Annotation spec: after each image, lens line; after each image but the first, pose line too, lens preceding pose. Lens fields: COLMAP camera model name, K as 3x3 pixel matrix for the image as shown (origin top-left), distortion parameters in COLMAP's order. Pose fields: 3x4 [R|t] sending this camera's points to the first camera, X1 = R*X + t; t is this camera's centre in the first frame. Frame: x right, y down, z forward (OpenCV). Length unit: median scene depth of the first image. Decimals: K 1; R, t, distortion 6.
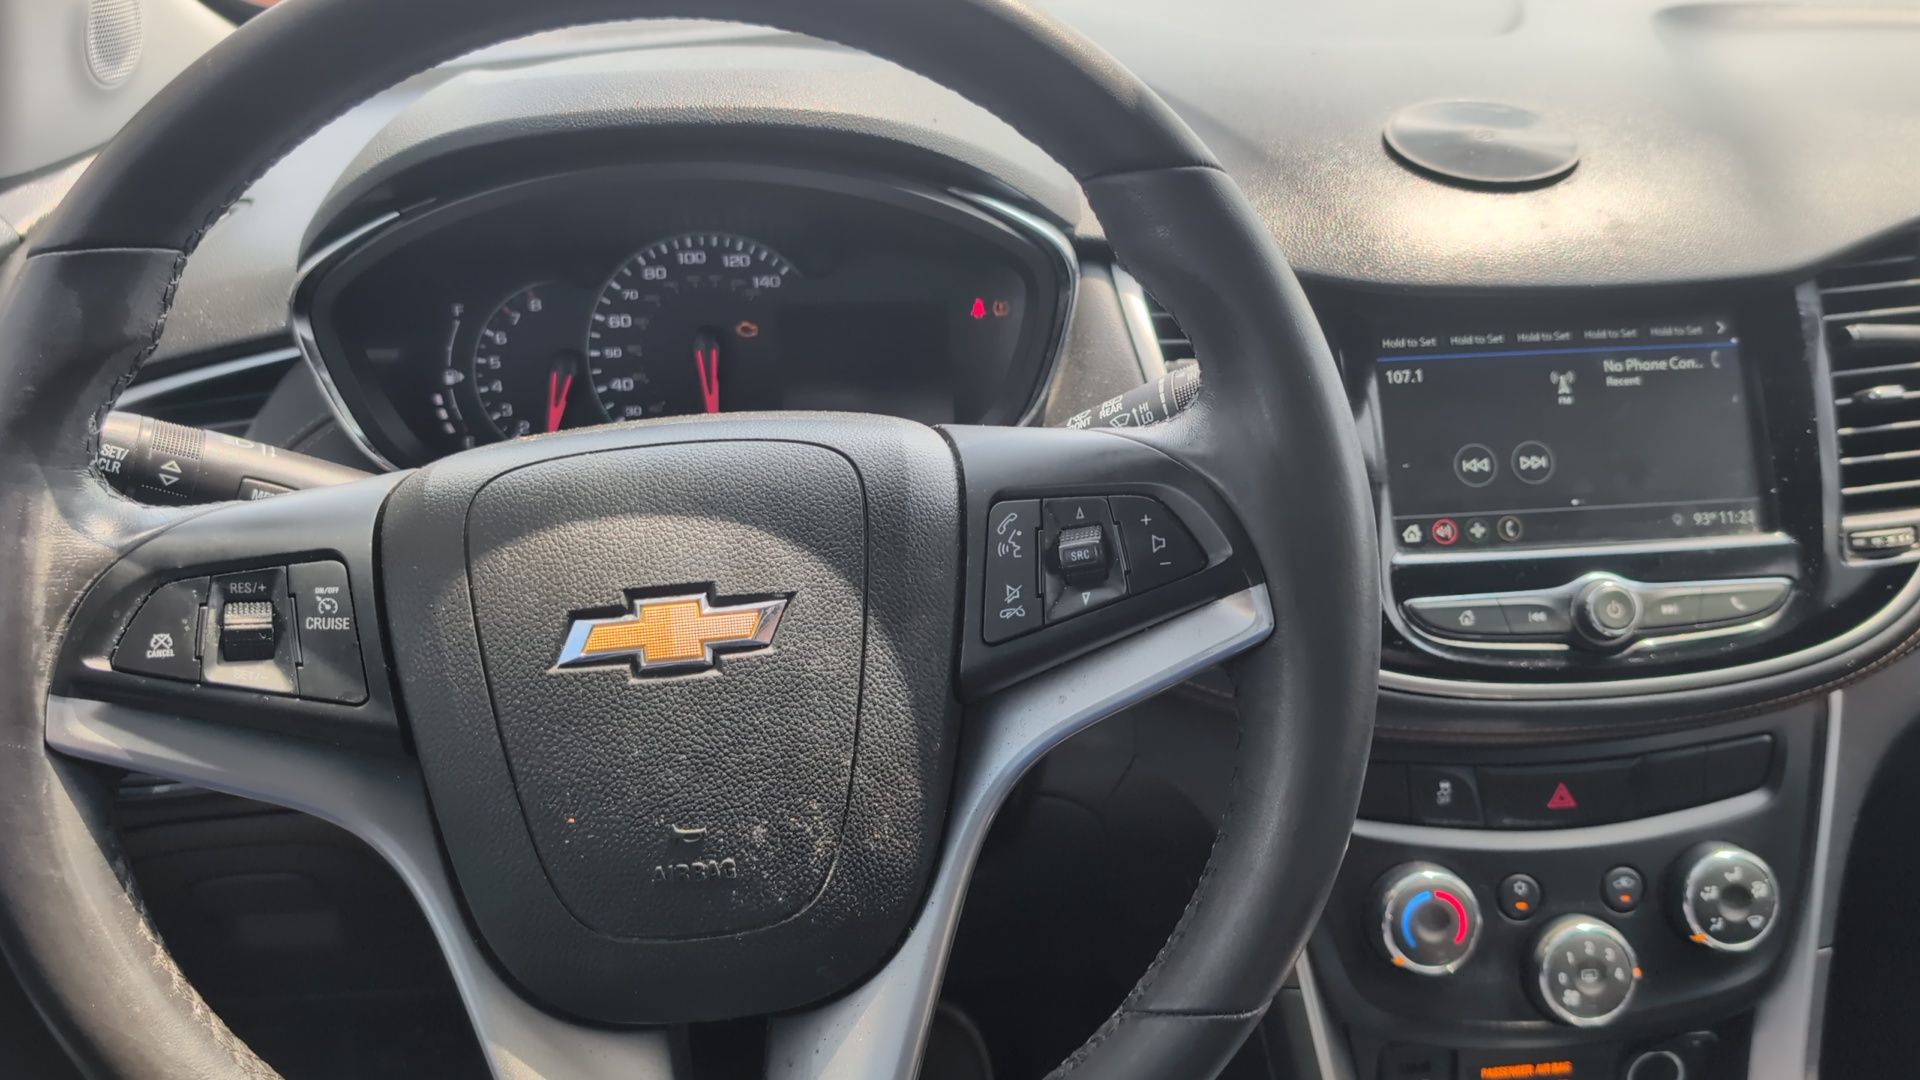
lens RADIAL K [[1623.9, 0, 960.0], [0, 1623.9, 540.0], [0, 0, 1]] dist [-0.018133, -0.014475]
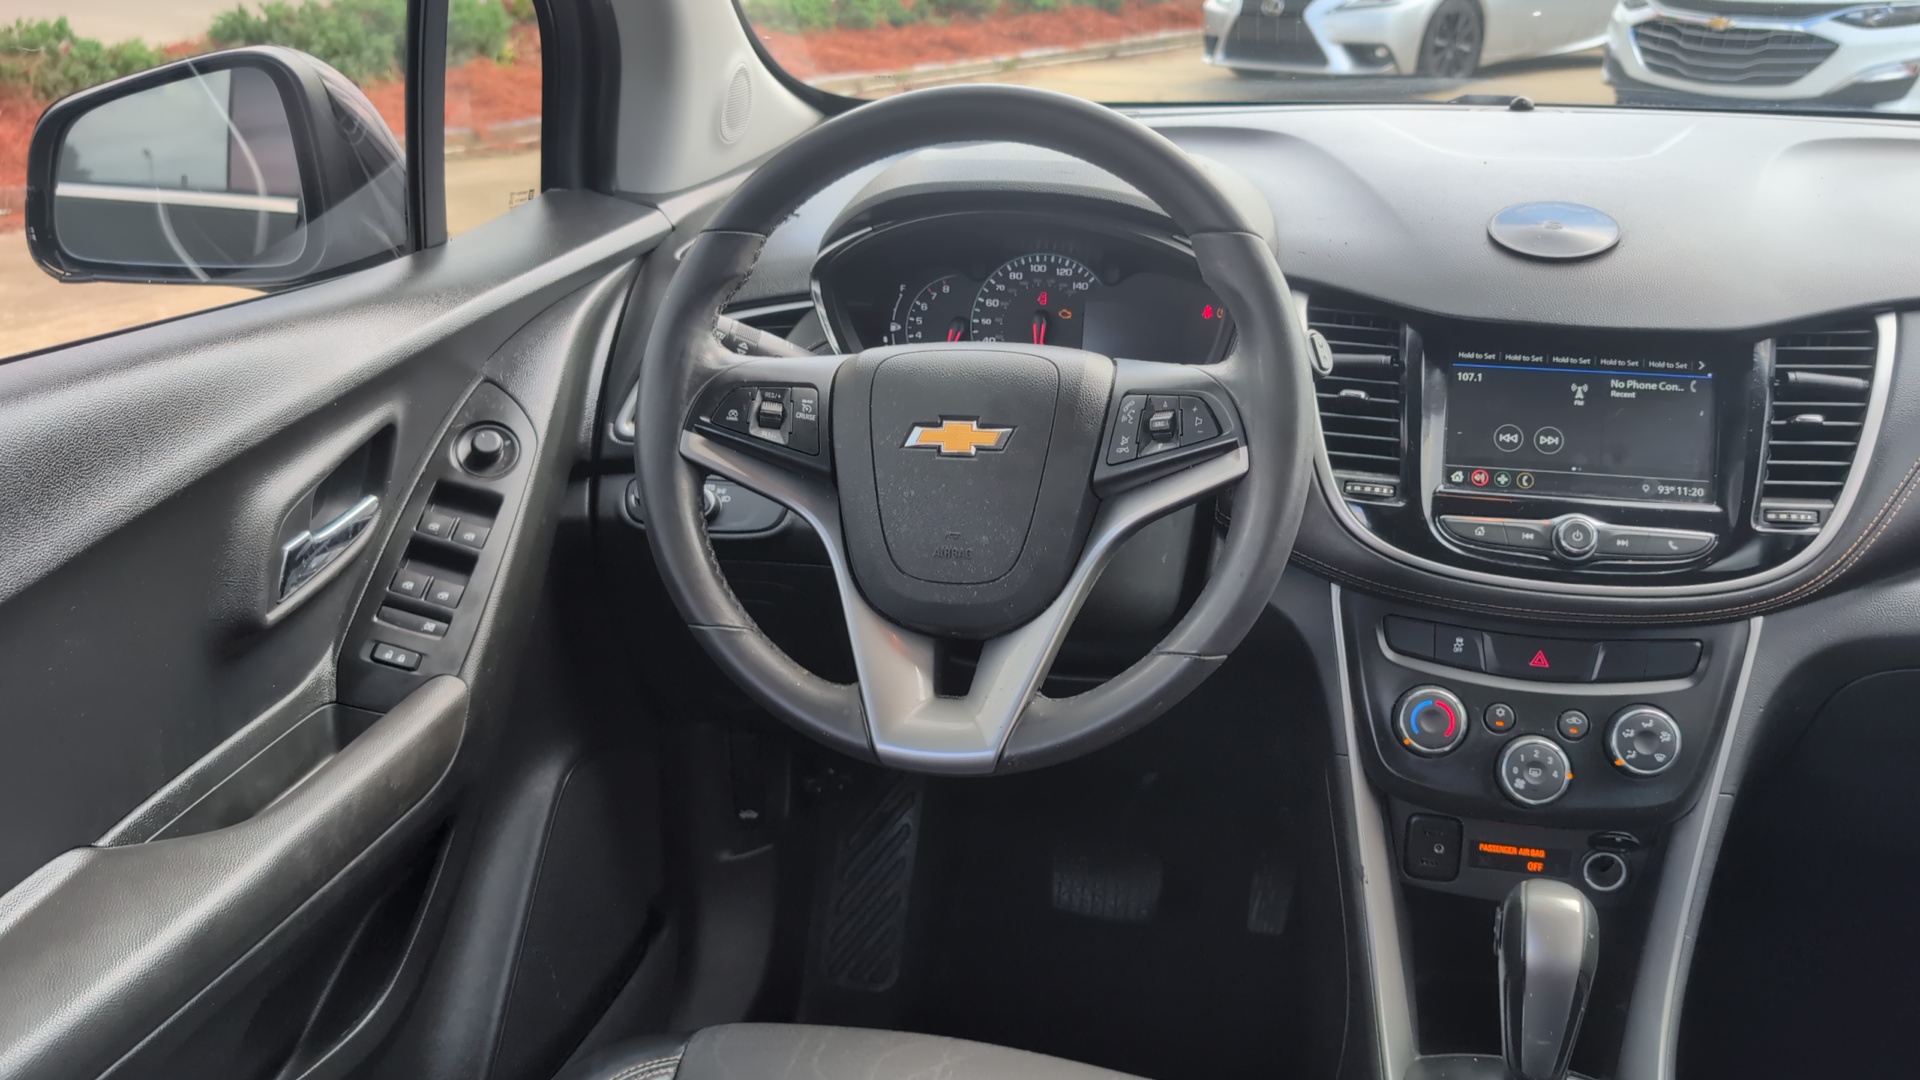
lens RADIAL K [[1625.2, 0, 960.0], [0, 1625.2, 540.0], [0, 0, 1]] dist [0.075617, -0.273142]
pose [[0.949767, 0.122760, -0.287877, 0.283163], [-0.129748, 0.991533, -0.005246, 0.126465], [0.284796, 0.042334, 0.957653, -0.636080]]
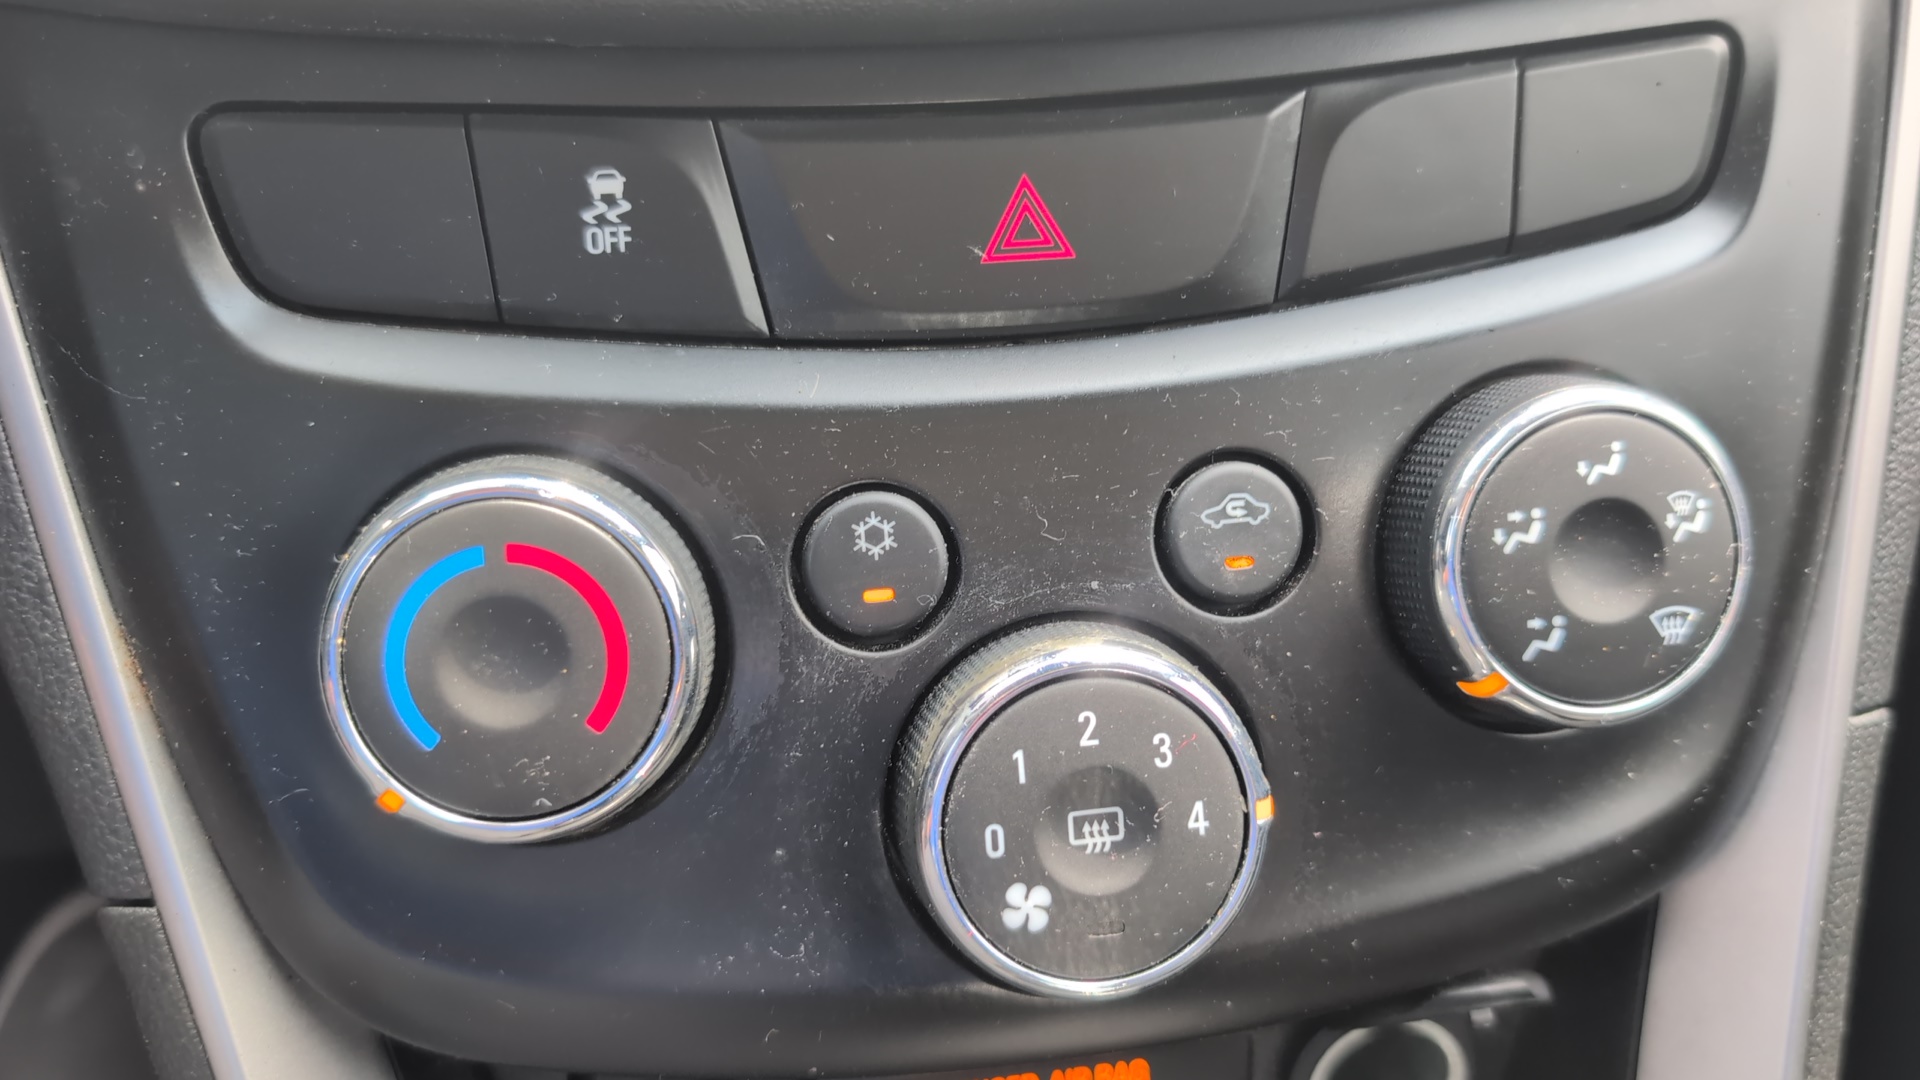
lens RADIAL K [[1625.2, 0, 960.0], [0, 1625.2, 540.0], [0, 0, 1]] dist [0.075617, -0.273142]
pose [[0.997413, -0.030294, 0.065183, 0.340289], [0.023570, 0.994551, 0.101556, 0.185454], [-0.067905, -0.099757, 0.992692, 0.705930]]
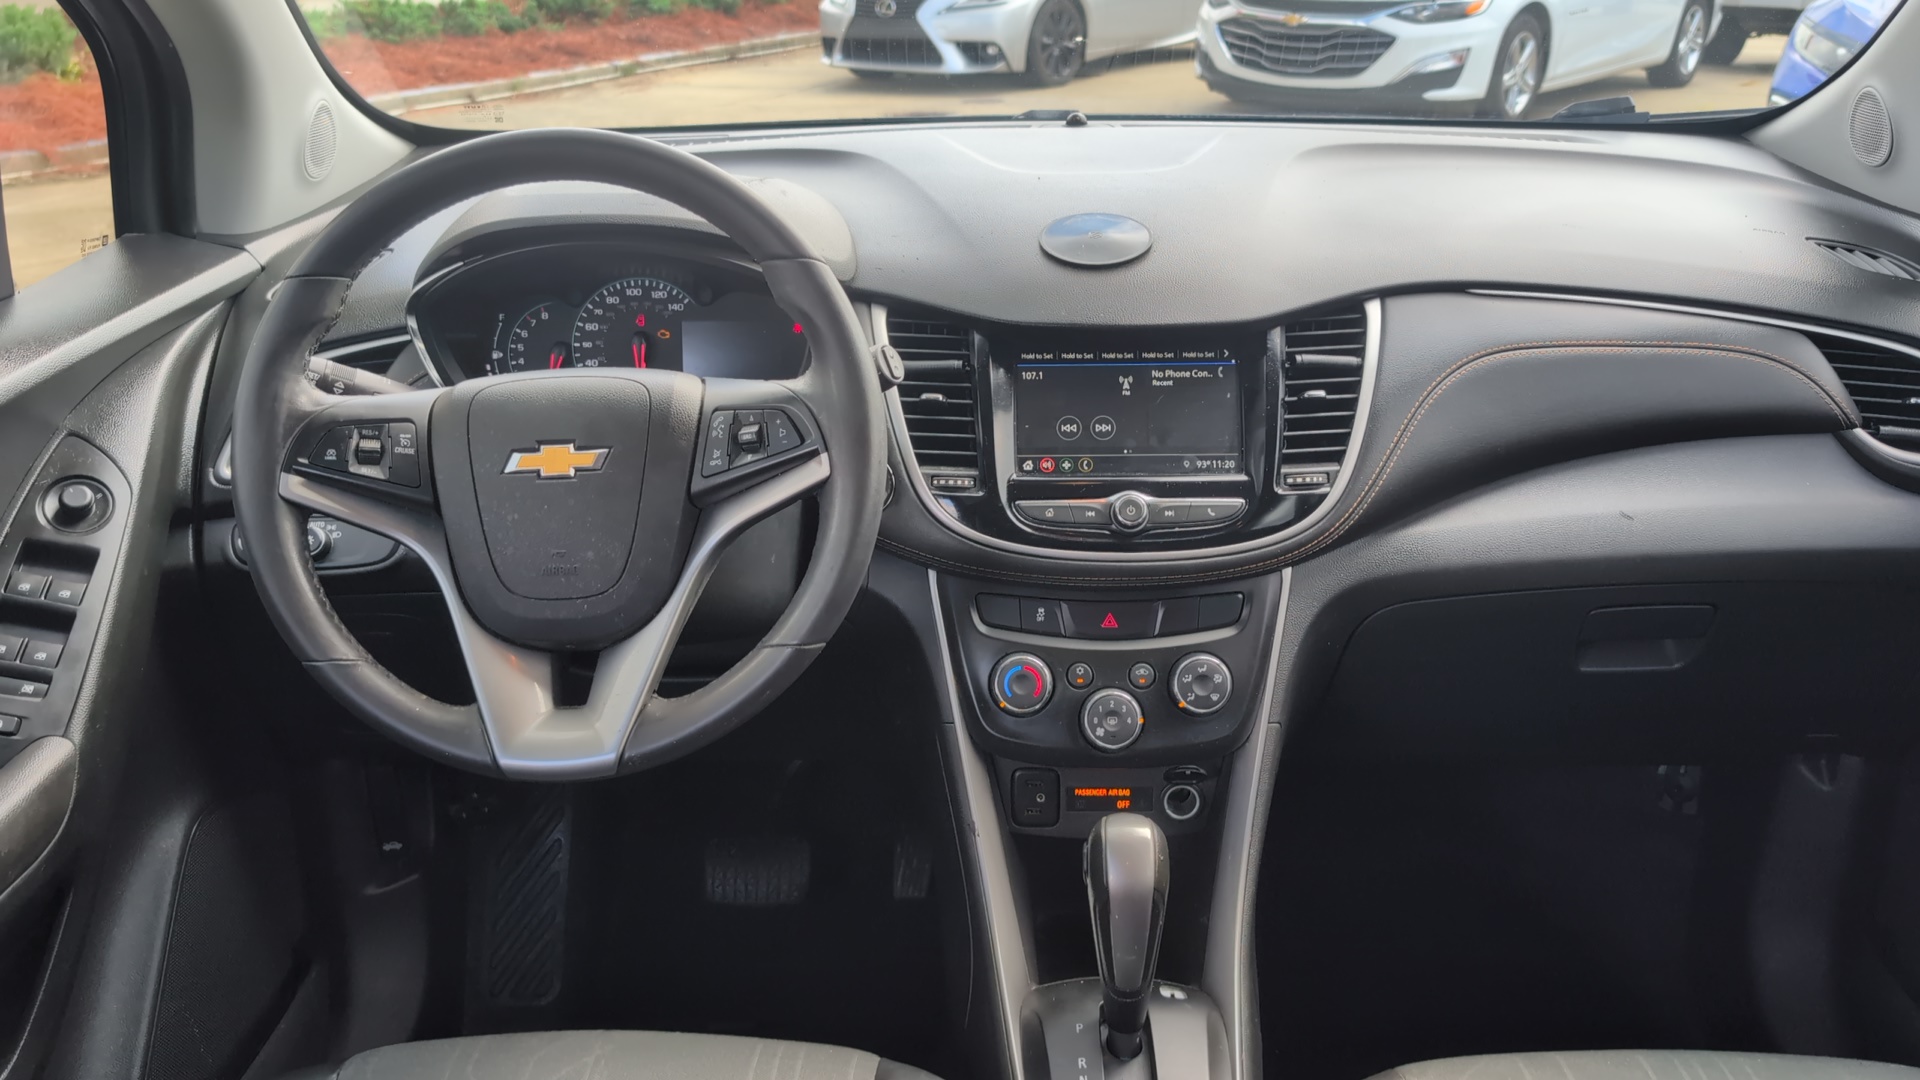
lens RADIAL K [[1628.6, 0, 995.7], [0, 1628.6, 541.7], [0, 0, 1]] dist [-0.000191, -0.056069]
pose [[0.996905, 0.045847, -0.063858, 0.358203], [-0.047384, 0.998617, -0.022766, 0.119772], [0.062726, 0.025721, 0.997699, -0.742071]]
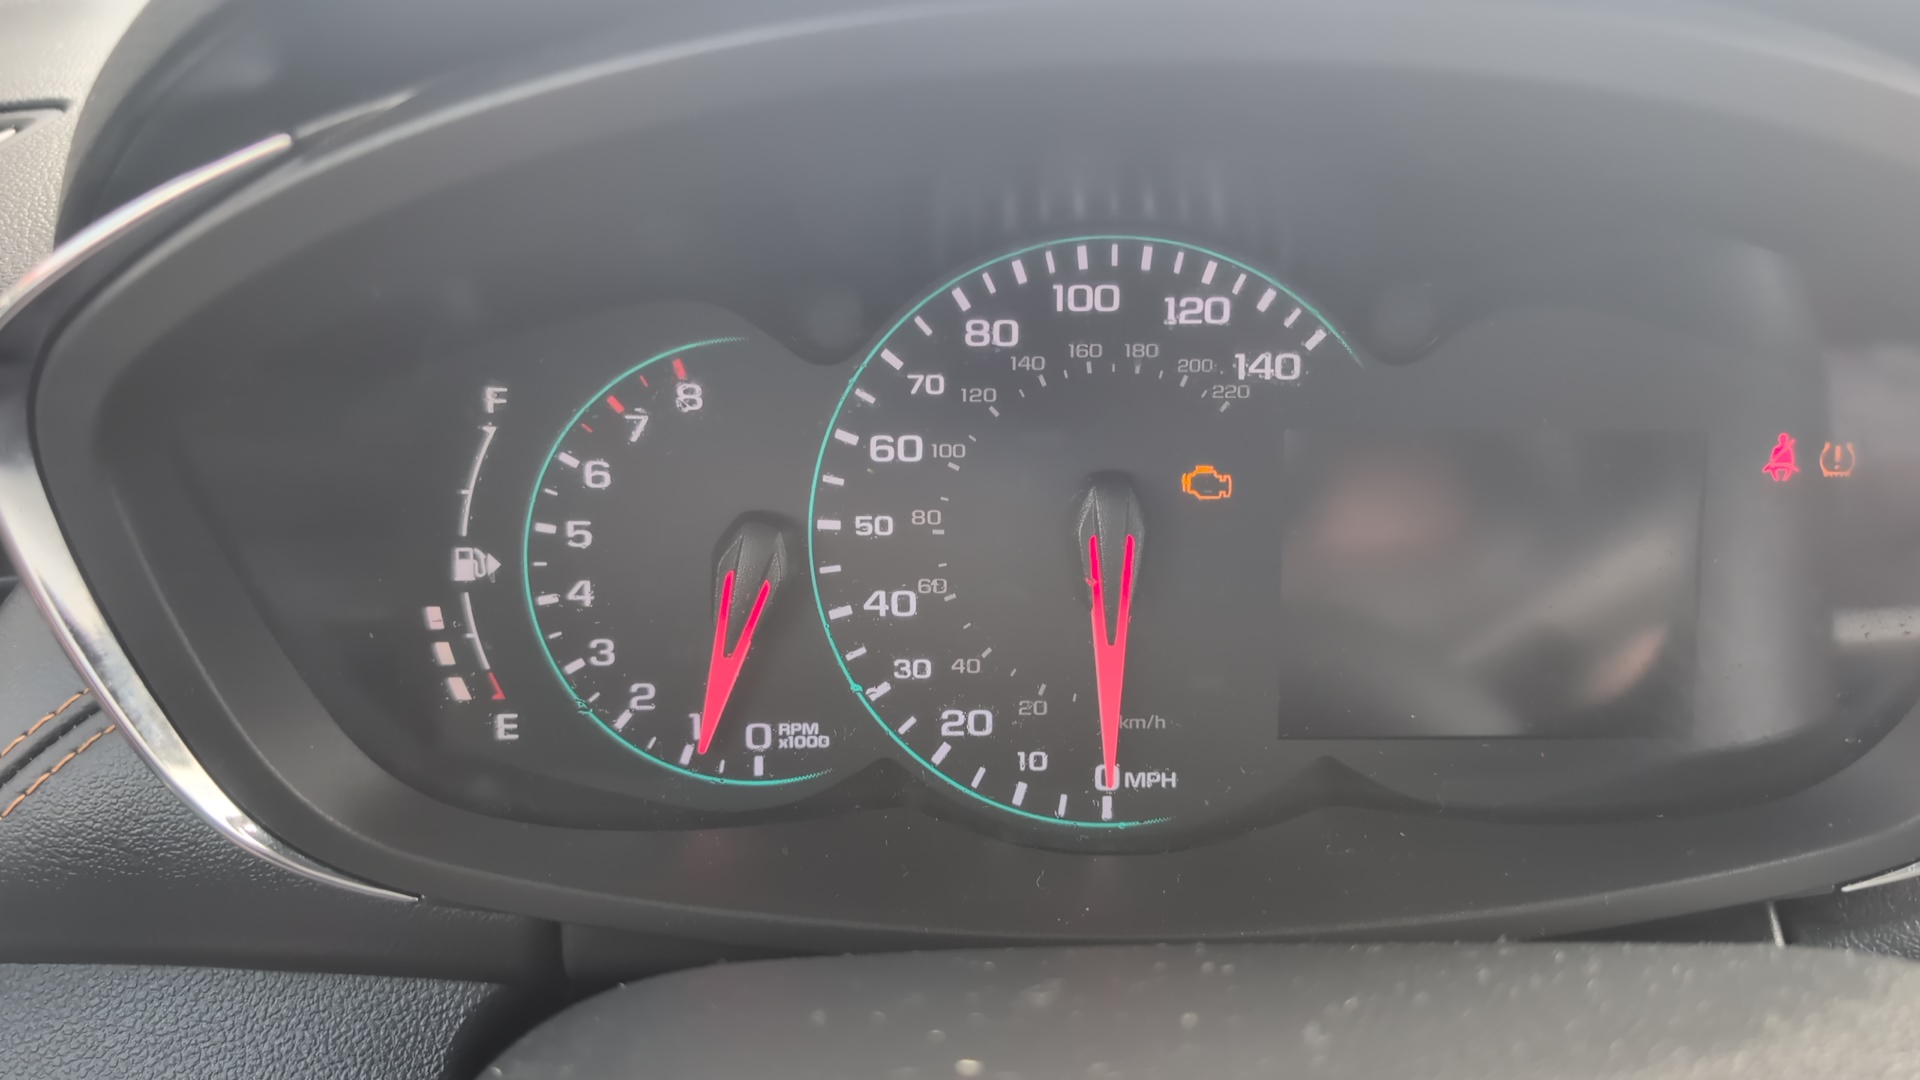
lens RADIAL K [[1625.2, 0, 960.0], [0, 1625.2, 540.0], [0, 0, 1]] dist [0.075617, -0.273142]
pose [[0.997992, 0.053960, -0.033168, -0.184857], [-0.054126, 0.998526, -0.004130, -0.114744], [0.032896, 0.005917, 0.999441, 0.618051]]
